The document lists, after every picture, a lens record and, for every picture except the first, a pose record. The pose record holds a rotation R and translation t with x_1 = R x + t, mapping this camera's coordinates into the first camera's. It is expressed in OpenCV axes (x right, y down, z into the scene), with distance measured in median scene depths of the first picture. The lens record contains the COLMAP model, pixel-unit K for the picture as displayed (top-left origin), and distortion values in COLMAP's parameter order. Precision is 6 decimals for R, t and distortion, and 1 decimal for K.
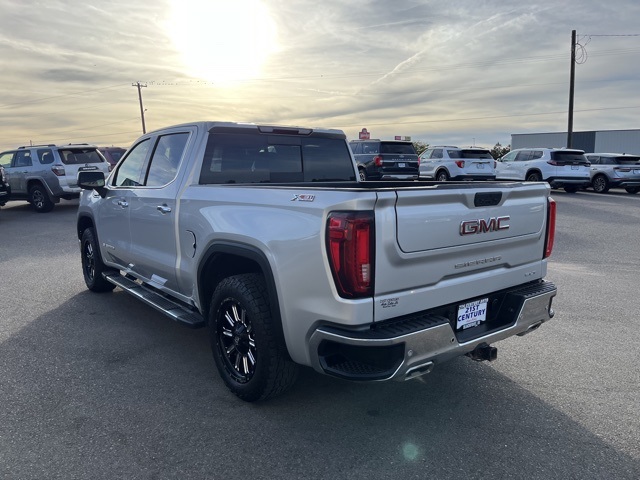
lens RADIAL K [[484.4, 0, 316.6], [0, 484.4, 244.7], [0, 0, 1]] dist [0.075477, -0.106724]
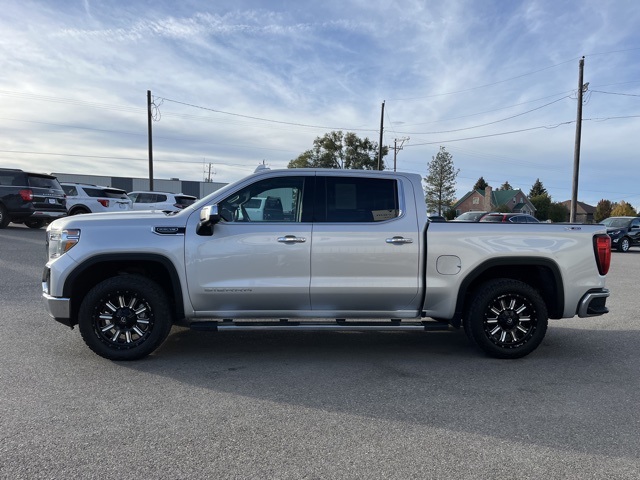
lens RADIAL K [[484.4, 0, 324.6], [0, 484.4, 243.3], [0, 0, 1]] dist [0.075477, -0.106724]
pose [[0.538260, -0.025038, 0.842407, -0.316183], [0.096897, 0.994769, -0.032346, -0.010174], [-0.837190, 0.099037, 0.537871, 0.111824]]
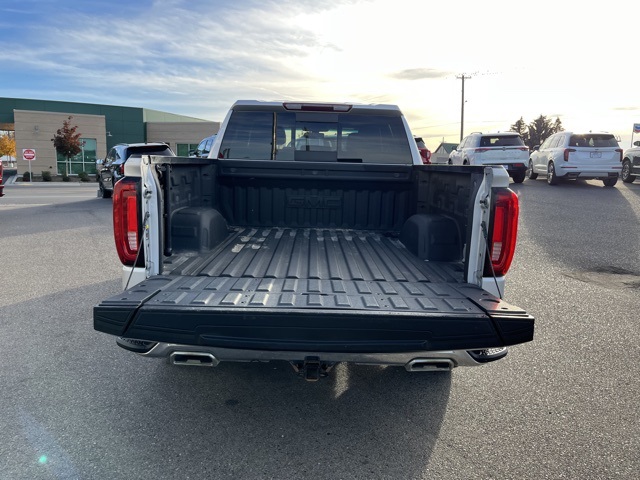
lens RADIAL K [[484.4, 0, 313.9], [0, 484.4, 239.0], [0, 0, 1]] dist [0.075477, -0.106724]
pose [[0.790804, 0.125989, -0.598963, 0.127959], [-0.123766, 0.991286, 0.045104, -0.004549], [0.599426, 0.038463, 0.799506, 0.056501]]
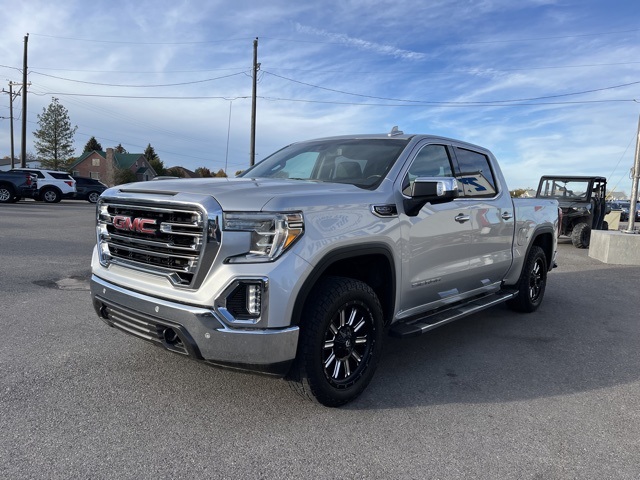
lens RADIAL K [[484.4, 0, 317.1], [0, 484.4, 240.1], [0, 0, 1]] dist [0.075477, -0.106724]
pose [[-0.197044, -0.093847, 0.975893, -0.320811], [0.104879, 0.987678, 0.116156, -0.046300], [-0.974769, 0.125239, -0.184774, 0.379694]]
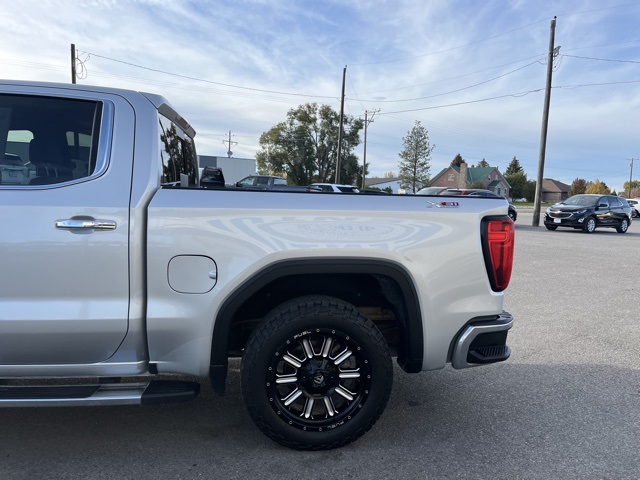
lens RADIAL K [[484.4, 0, 326.3], [0, 484.4, 242.6], [0, 0, 1]] dist [0.075477, -0.106724]
pose [[0.502072, -0.061428, 0.862641, -0.149424], [0.088801, 0.995864, 0.019231, -0.008259], [-0.860254, 0.066948, 0.505451, 0.099914]]
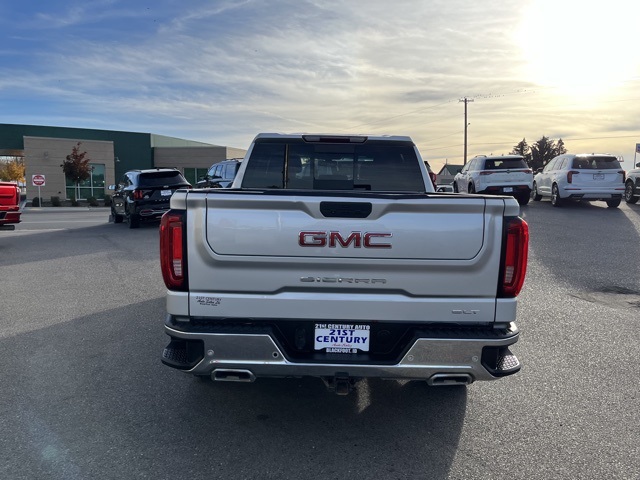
lens RADIAL K [[484.4, 0, 315.6], [0, 484.4, 248.1], [0, 0, 1]] dist [0.075477, -0.106724]
pose [[0.788859, 0.103403, -0.605813, 0.129867], [-0.115189, 0.993152, 0.019523, -0.005369], [0.603683, 0.054382, 0.795367, 0.042112]]
